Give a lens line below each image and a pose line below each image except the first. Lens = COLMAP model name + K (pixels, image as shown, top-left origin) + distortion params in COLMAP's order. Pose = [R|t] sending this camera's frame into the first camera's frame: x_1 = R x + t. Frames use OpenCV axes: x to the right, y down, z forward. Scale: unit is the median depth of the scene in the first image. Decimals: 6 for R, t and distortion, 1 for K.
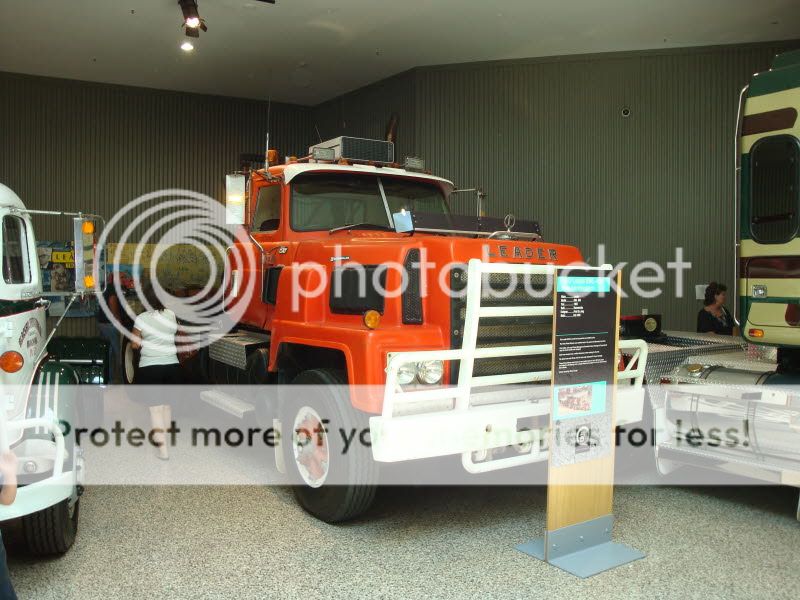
lens RADIAL K [[721.4, 0, 403.5], [0, 721.4, 317.2], [0, 0, 1]] dist [-0.099042, -0.003489]
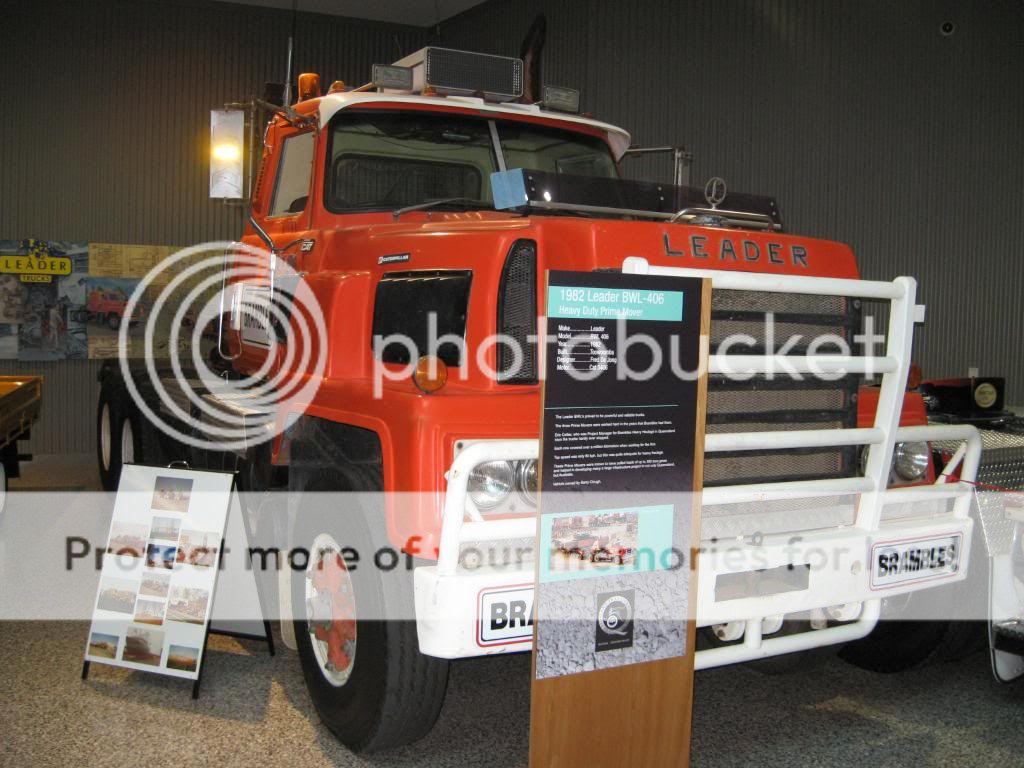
lens RADIAL K [[1089.4, 0, 509.3], [0, 1089.4, 378.6], [0, 0, 1]] dist [-0.102190, 0.000000]
pose [[0.996398, 0.022310, -0.081807, 0.057757], [-0.021859, 0.999741, 0.006403, 0.000150], [0.081929, -0.004592, 0.996628, 0.182738]]
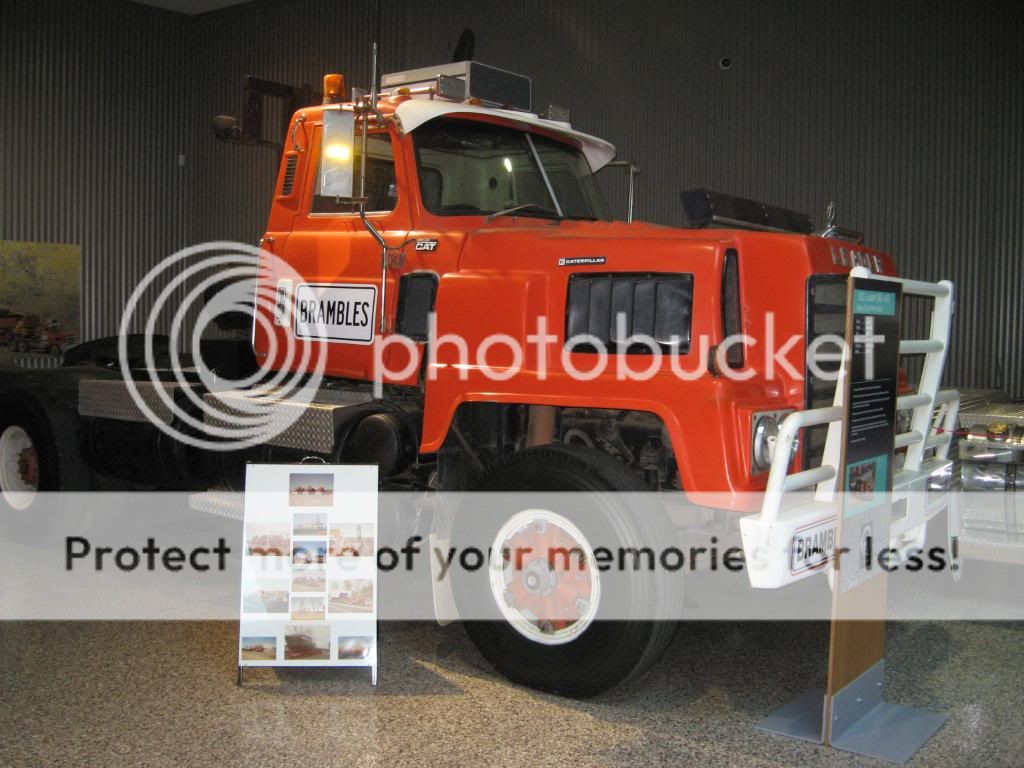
lens RADIAL K [[1089.5, 0, 513.9], [0, 1089.5, 380.7], [0, 0, 1]] dist [-0.097276, 0.000000]
pose [[0.941441, -0.011682, 0.336975, -0.401471], [0.007247, 0.999870, 0.014416, 0.004490], [-0.337100, -0.011130, 0.941403, 0.143988]]
